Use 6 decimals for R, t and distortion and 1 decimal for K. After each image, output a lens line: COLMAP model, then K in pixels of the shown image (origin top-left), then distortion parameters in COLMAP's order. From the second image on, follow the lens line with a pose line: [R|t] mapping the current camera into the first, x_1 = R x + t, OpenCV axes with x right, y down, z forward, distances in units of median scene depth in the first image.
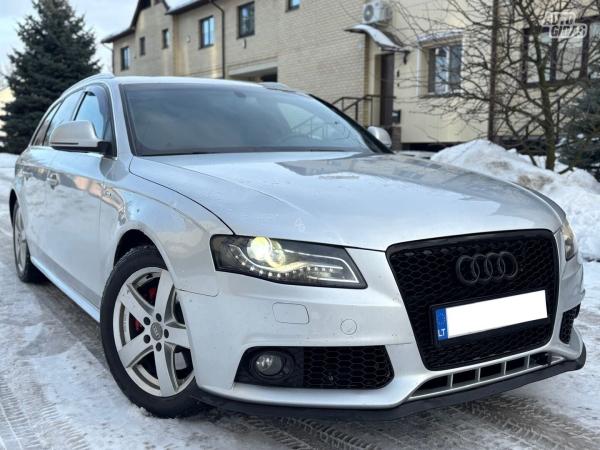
lens RADIAL K [[638.9, 0, 300.0], [0, 638.9, 225.0], [0, 0, 1]] dist [0.146706, -0.437600]
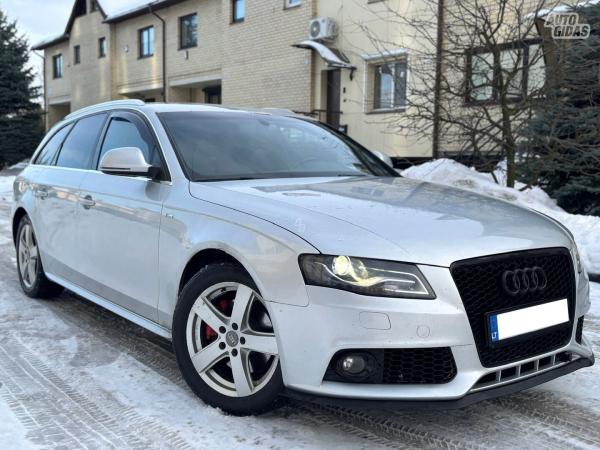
lens RADIAL K [[638.9, 0, 300.0], [0, 638.9, 225.0], [0, 0, 1]] dist [0.146706, -0.437600]
pose [[0.996407, -0.001168, 0.084685, -0.201697], [0.002849, 0.999801, -0.019738, -0.012188], [-0.084645, 0.019909, 0.996212, -0.138379]]
